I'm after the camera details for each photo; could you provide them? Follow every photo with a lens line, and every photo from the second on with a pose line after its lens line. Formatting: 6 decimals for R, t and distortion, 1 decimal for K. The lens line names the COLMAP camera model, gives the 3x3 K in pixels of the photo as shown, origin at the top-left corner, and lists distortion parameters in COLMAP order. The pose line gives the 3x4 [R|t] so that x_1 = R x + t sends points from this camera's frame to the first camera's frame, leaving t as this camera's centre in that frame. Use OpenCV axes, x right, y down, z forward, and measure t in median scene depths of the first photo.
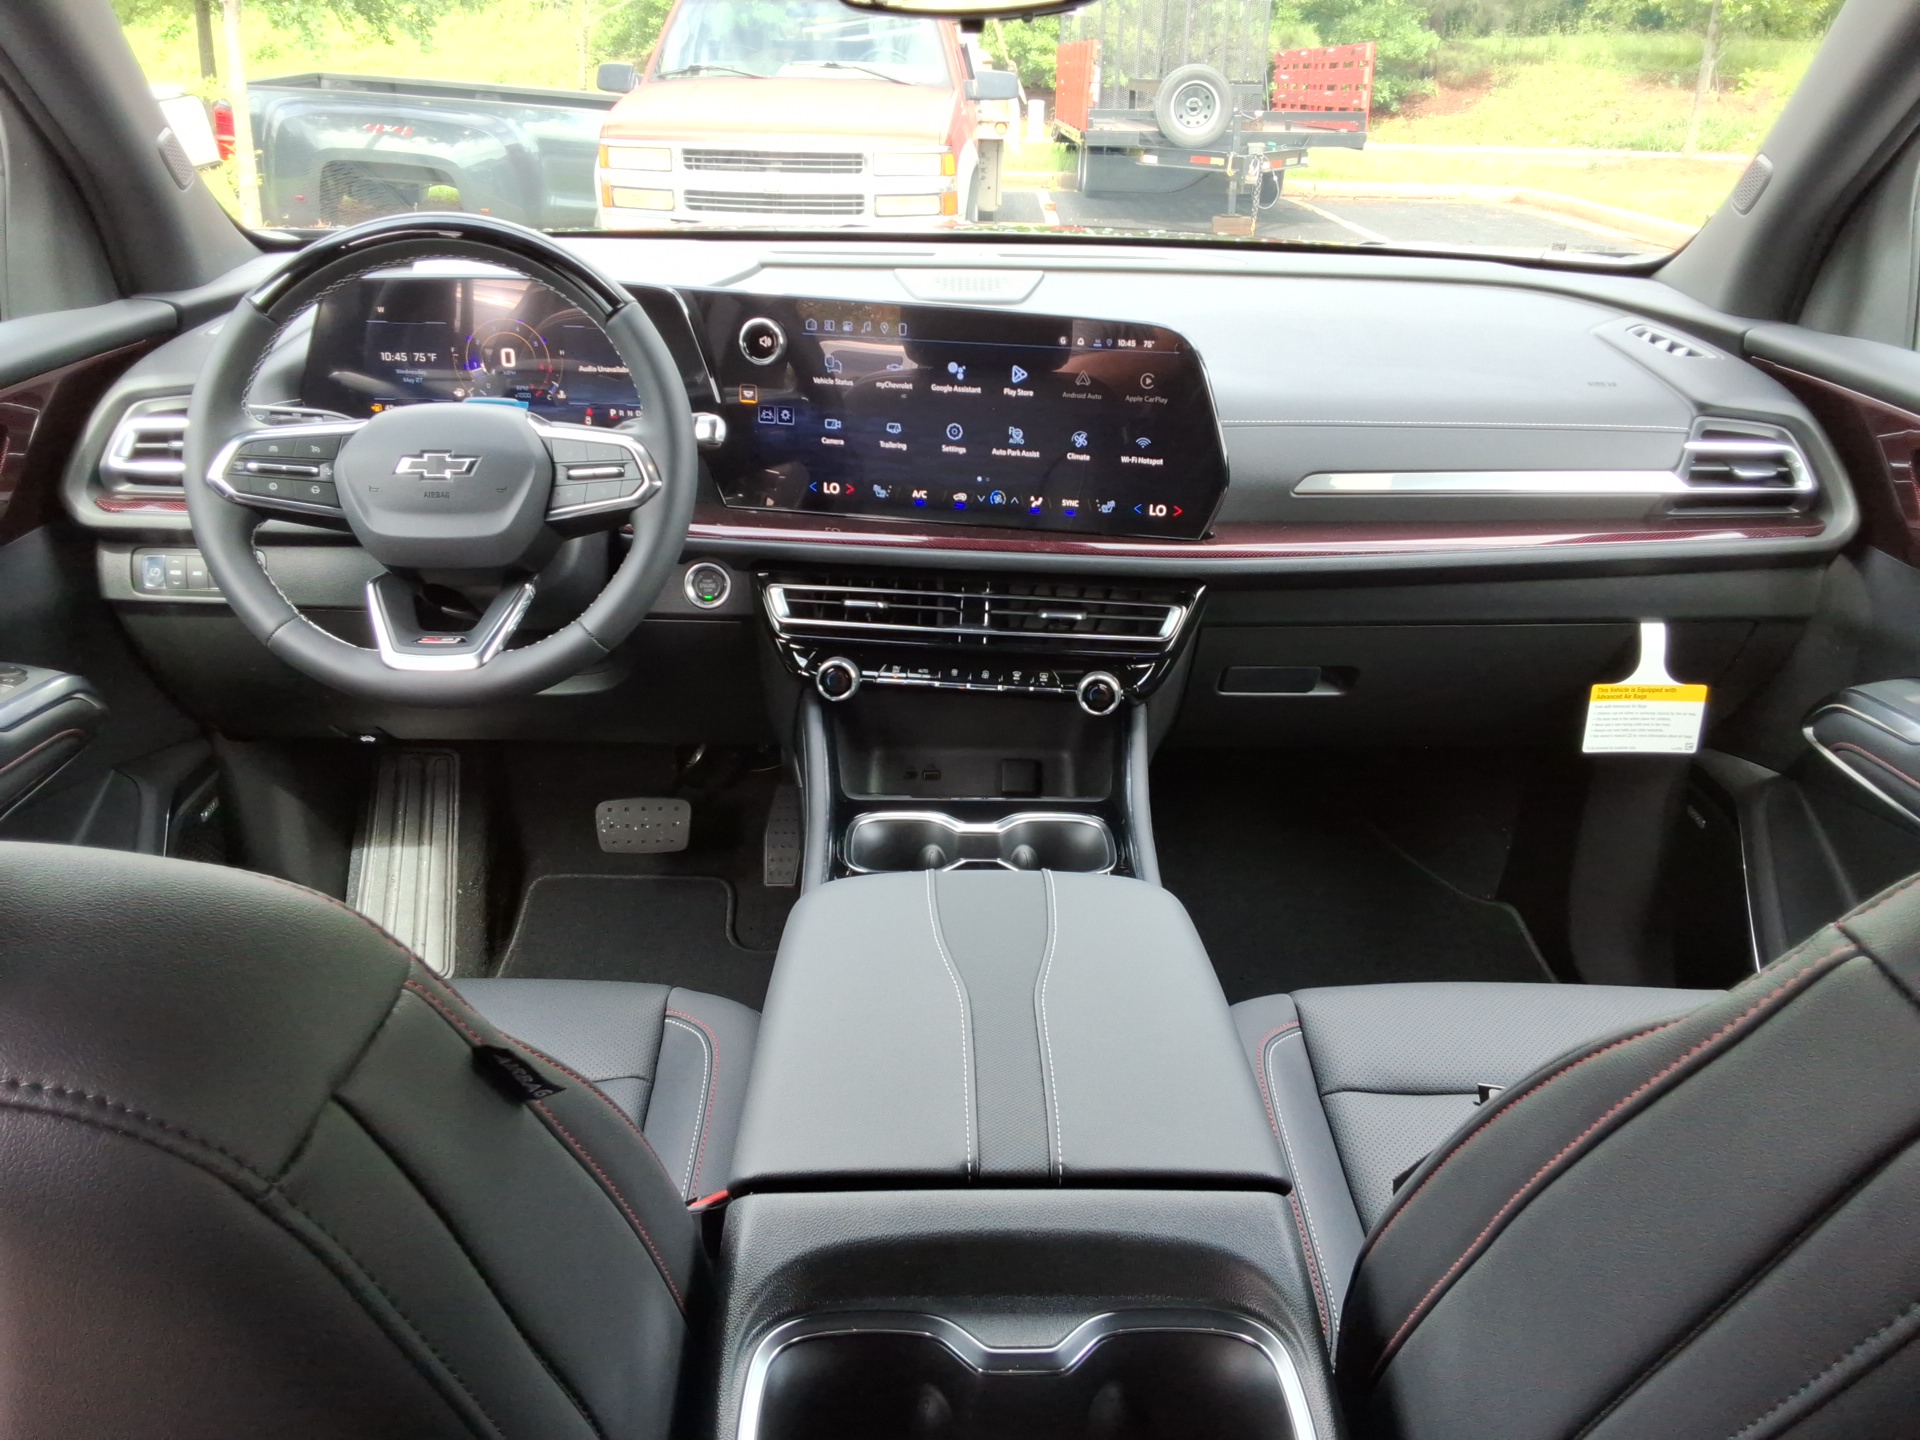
lens RADIAL K [[1545.4, 0, 991.6], [0, 1545.4, 709.2], [0, 0, 1]] dist [0.122156, -0.213415]
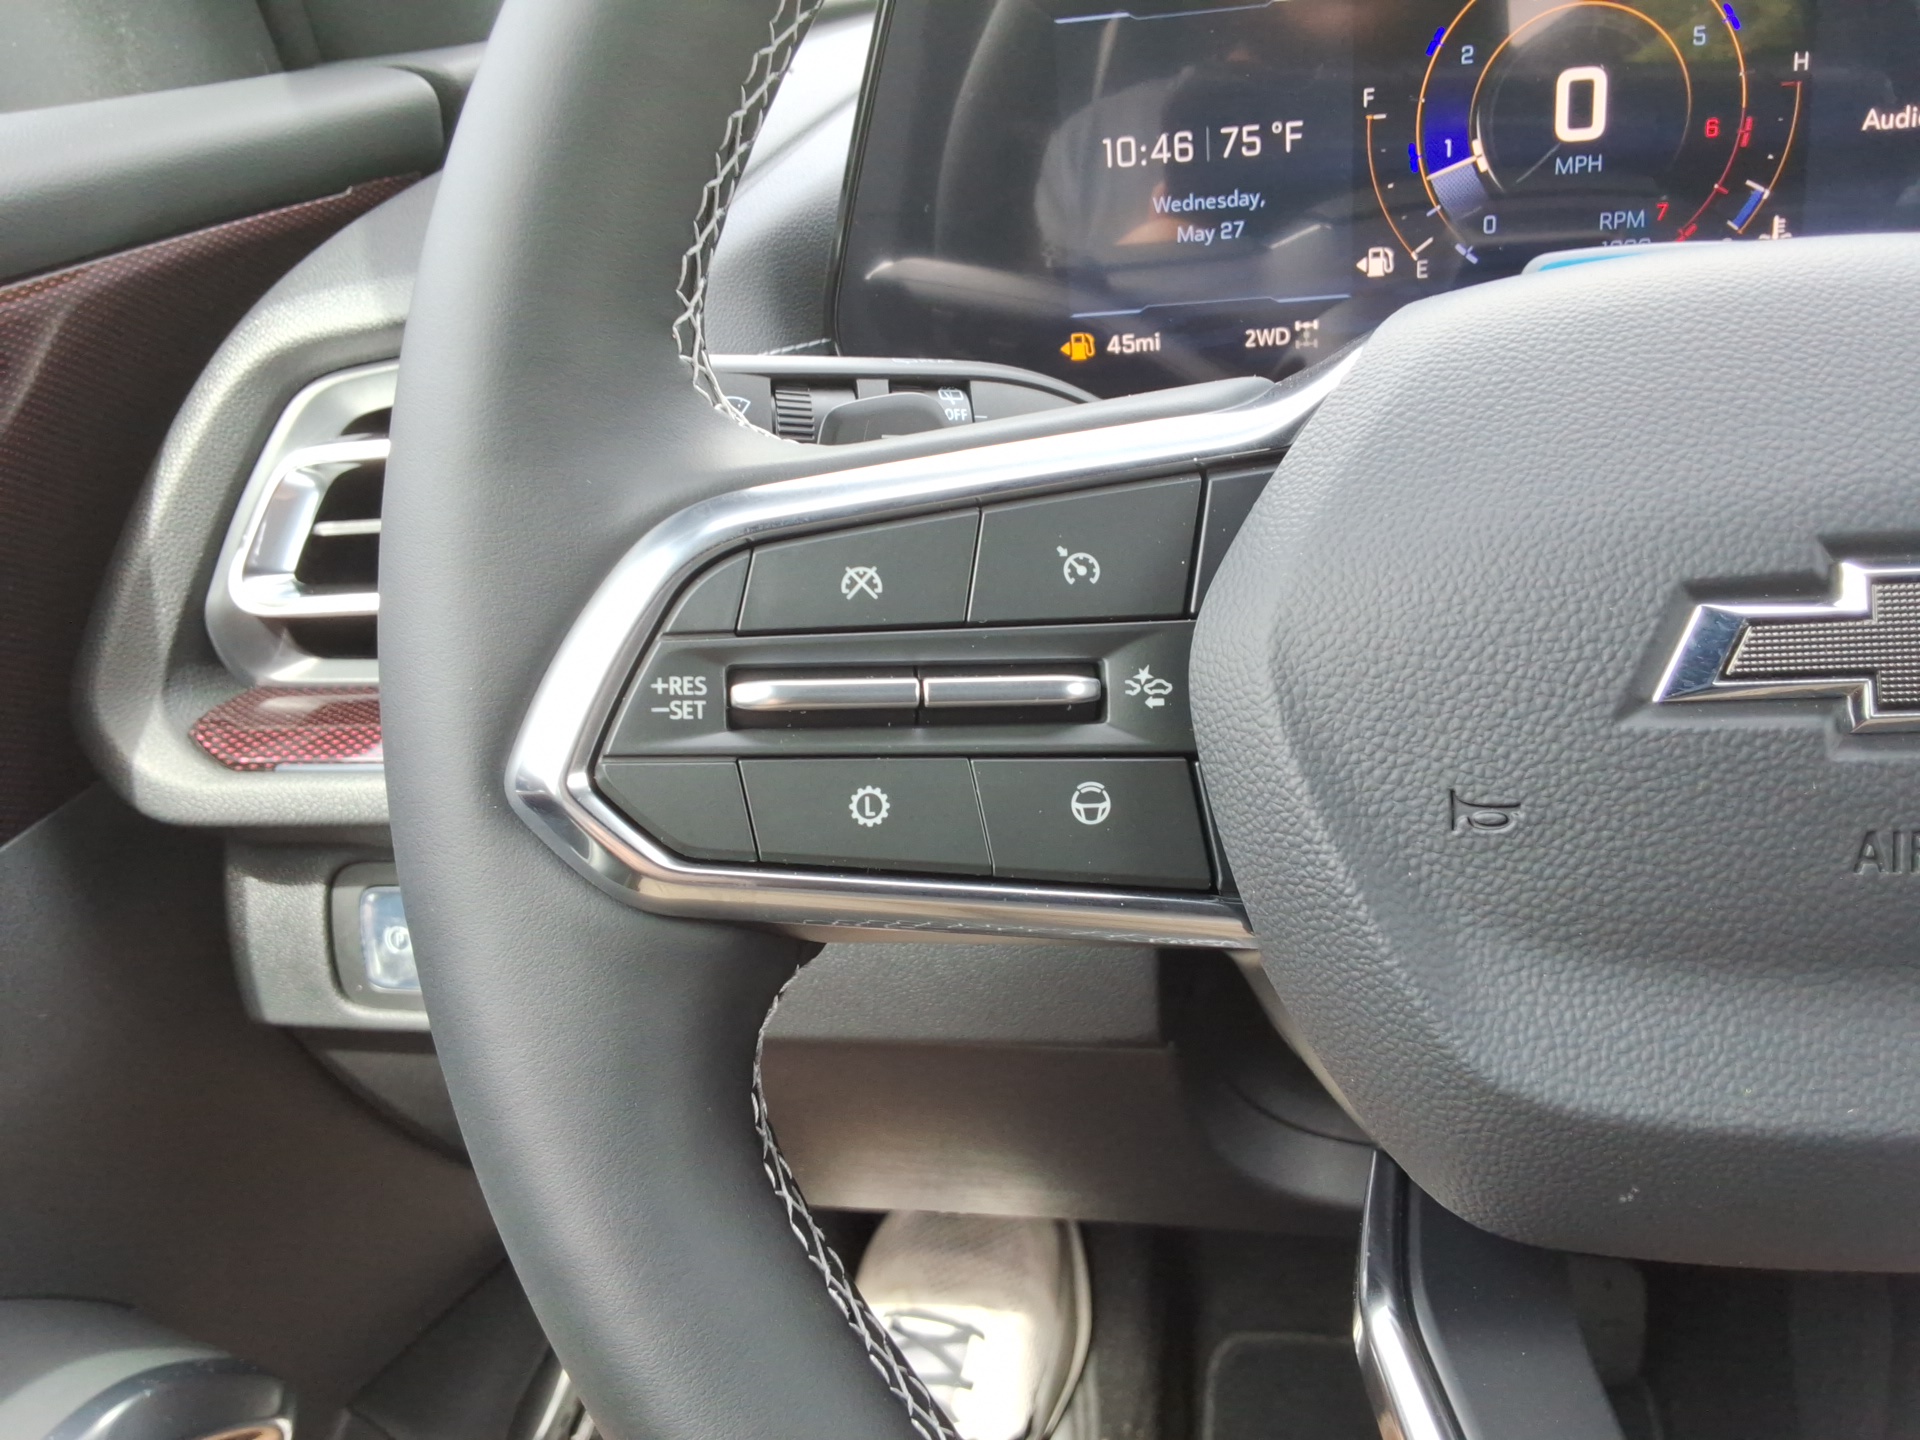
lens RADIAL K [[1570.6, 0, 964.0], [0, 1570.6, 679.8], [0, 0, 1]] dist [0.132913, -0.243805]
pose [[0.973621, -0.032958, -0.225780, -0.356183], [0.034563, 0.999398, 0.003159, -0.135752], [0.225540, -0.010880, 0.974173, 0.729141]]
